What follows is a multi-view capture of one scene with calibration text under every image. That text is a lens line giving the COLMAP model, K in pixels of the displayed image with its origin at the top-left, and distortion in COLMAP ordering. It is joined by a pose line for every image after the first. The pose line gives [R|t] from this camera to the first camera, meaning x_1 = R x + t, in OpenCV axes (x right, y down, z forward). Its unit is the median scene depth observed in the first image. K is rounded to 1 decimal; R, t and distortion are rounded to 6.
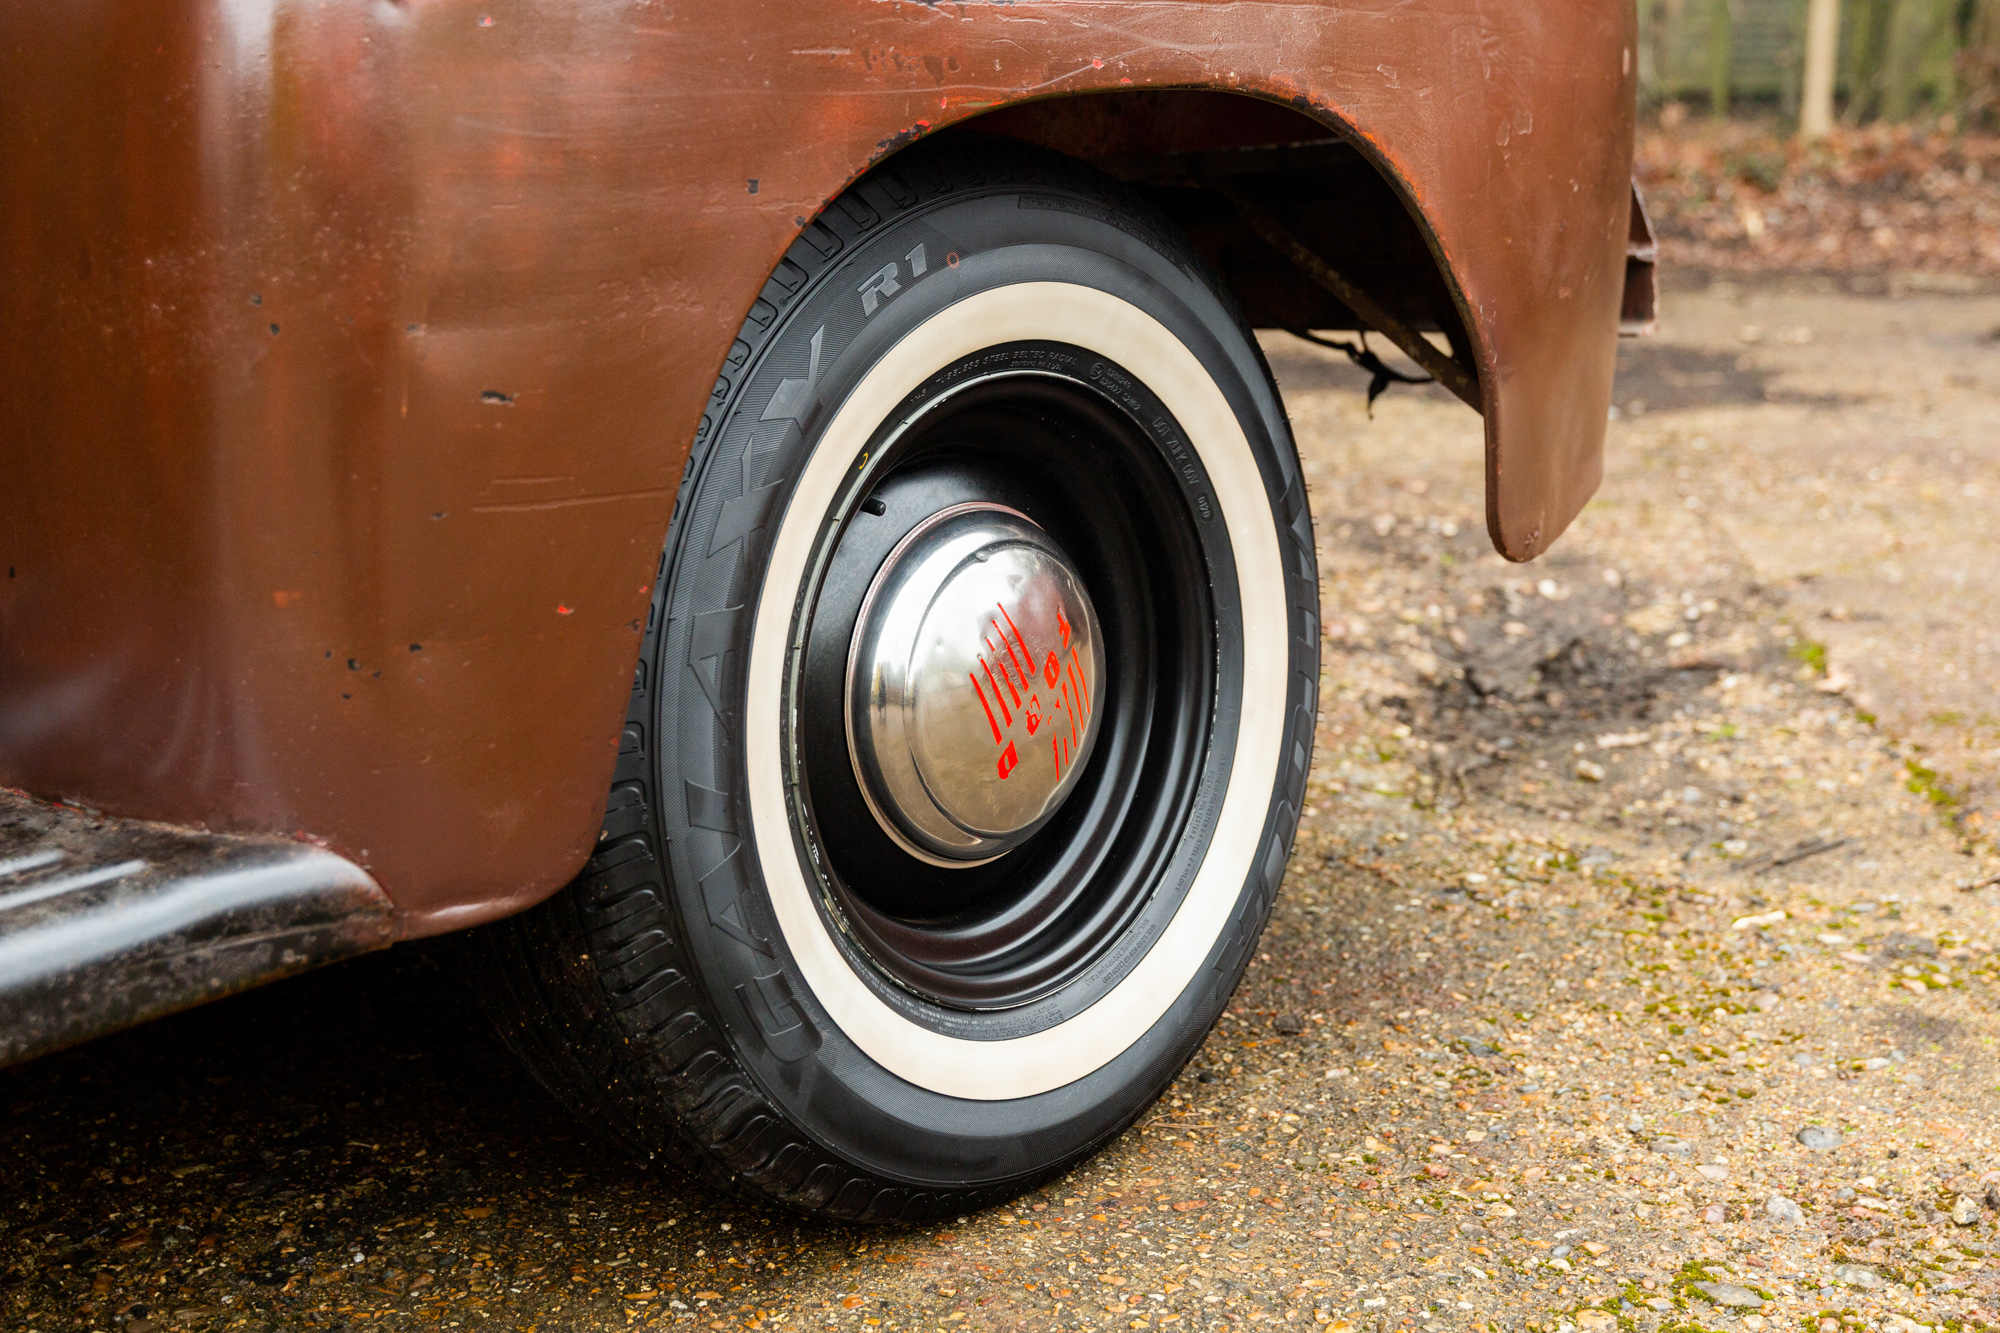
lens RADIAL K [[2605.6, 0, 1003.1], [0, 2605.6, 655.3], [0, 0, 1]] dist [-0.006493, 0.000000]
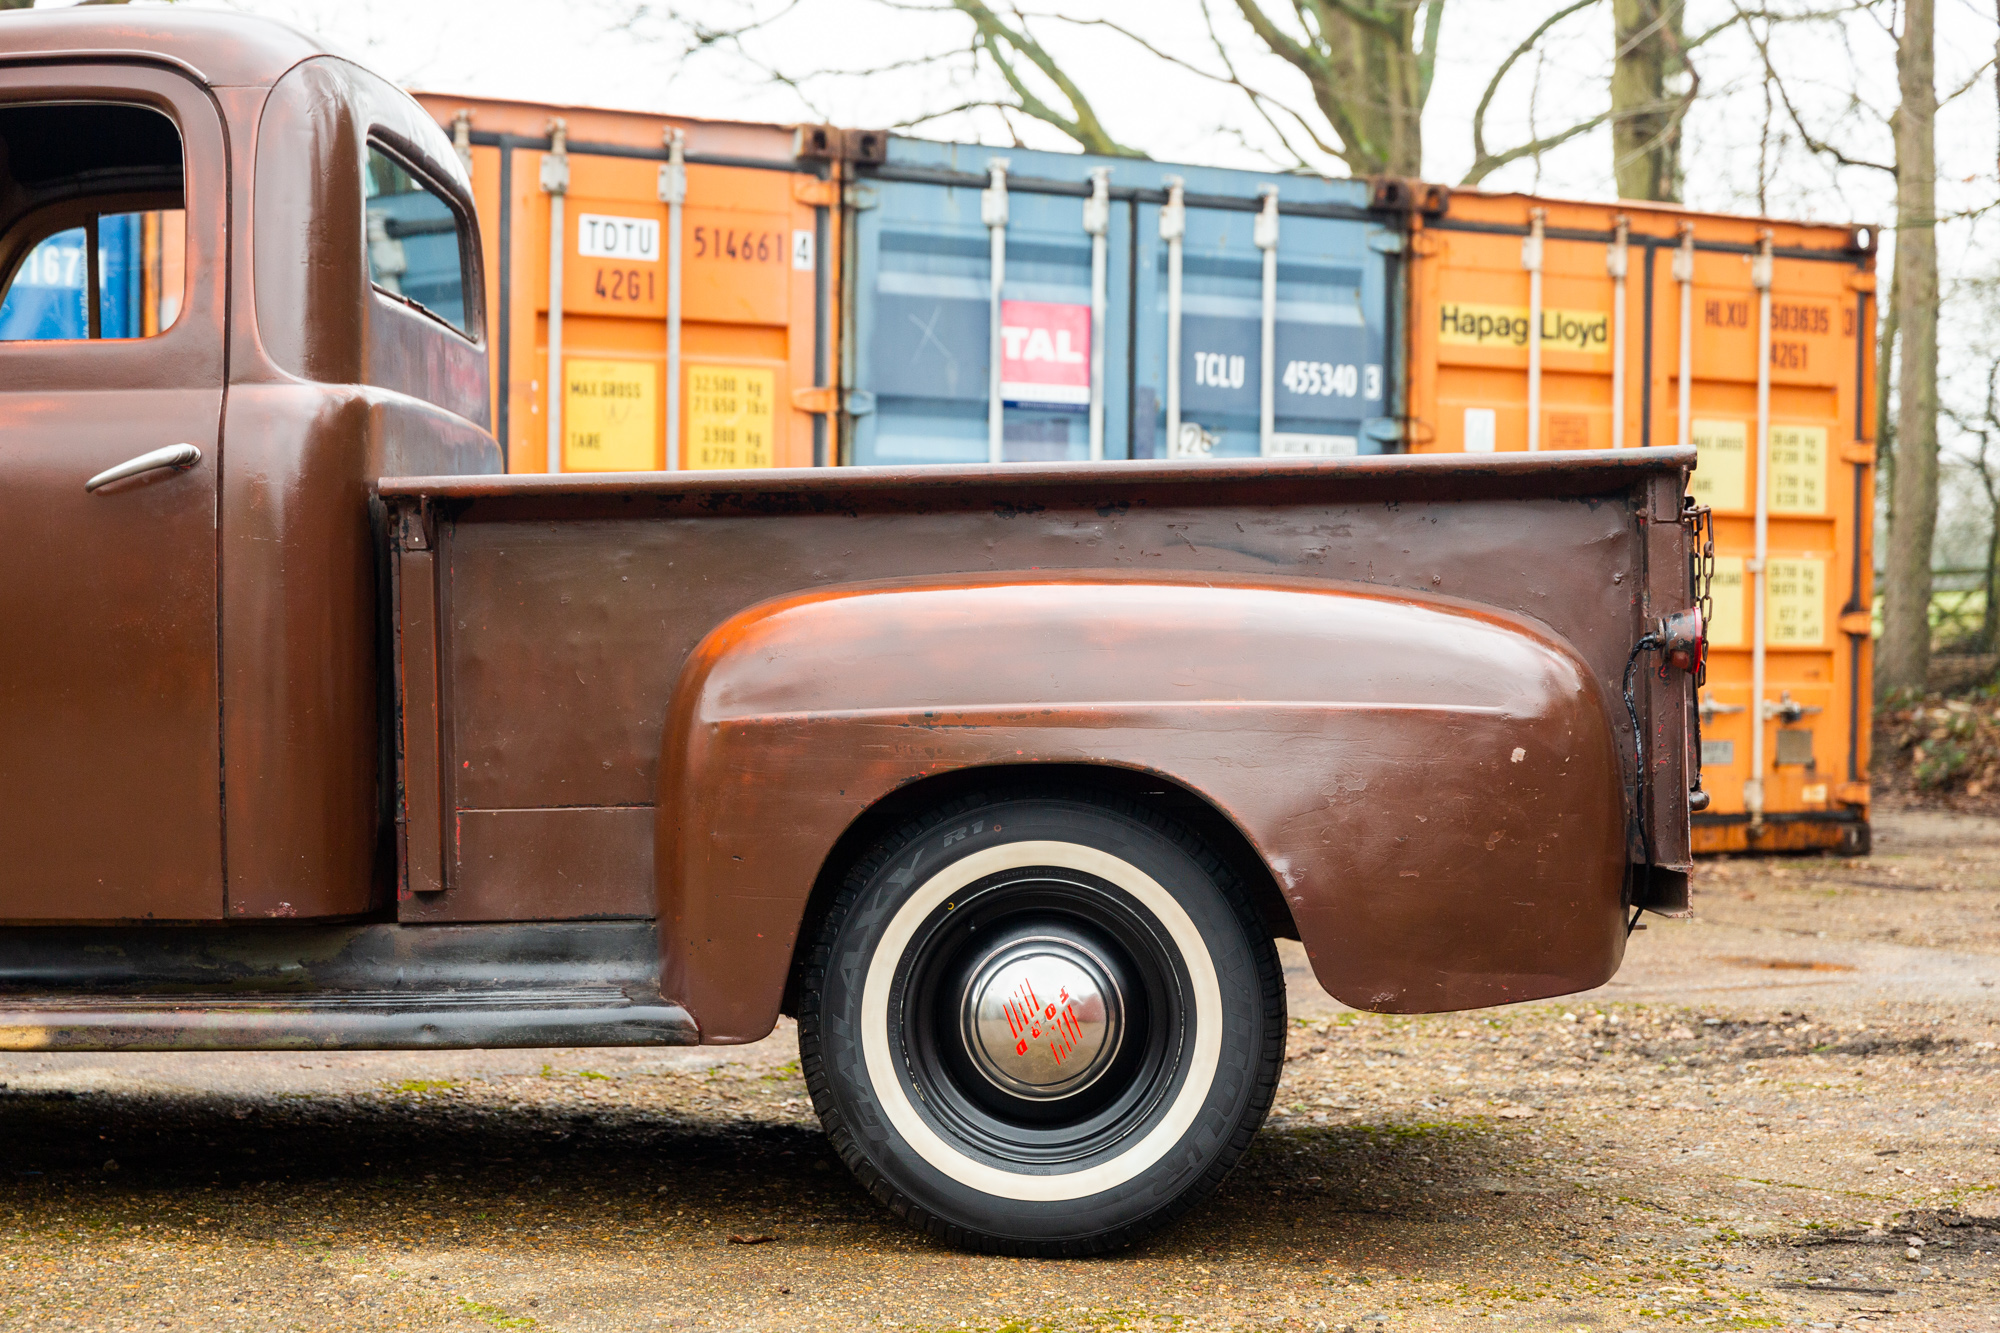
lens RADIAL K [[3724.8, 0, 1002.6], [0, 3724.8, 672.3], [0, 0, 1]] dist [0.003989, 0.000000]
pose [[0.654749, 0.030111, -0.755247, 2.883672], [-0.177661, 0.977343, -0.115055, 0.115150], [0.734670, 0.209510, 0.645263, -1.397980]]
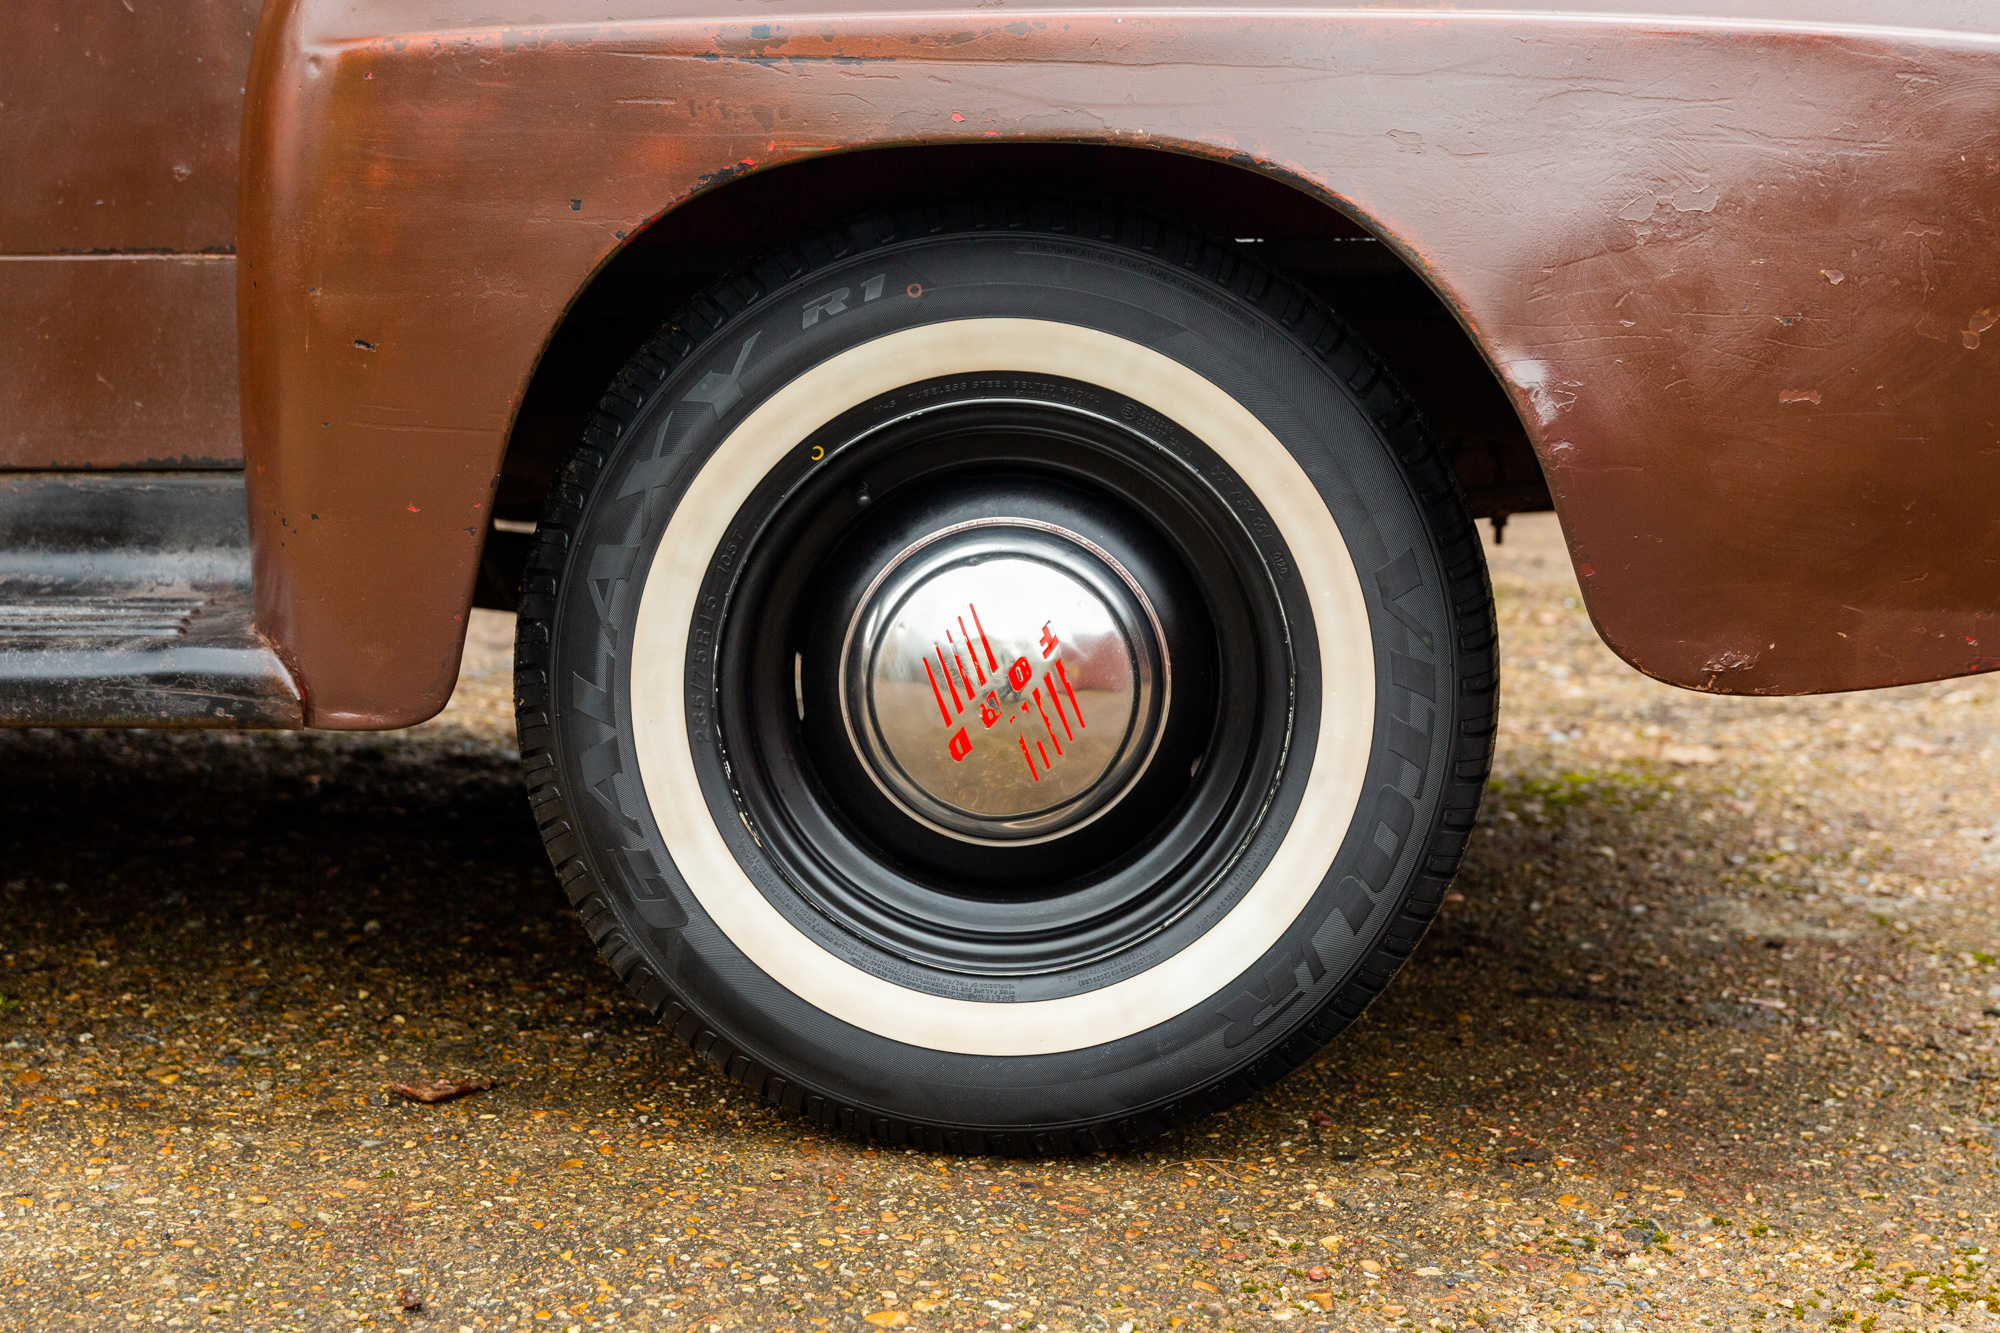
lens RADIAL K [[2605.6, 0, 1002.0], [0, 2605.6, 670.8], [0, 0, 1]] dist [-0.006493, 0.000000]
pose [[0.642244, 0.149751, -0.751730, 0.998537], [-0.192690, 0.980778, 0.030753, -0.033411], [0.741885, 0.125099, 0.658754, 0.325547]]
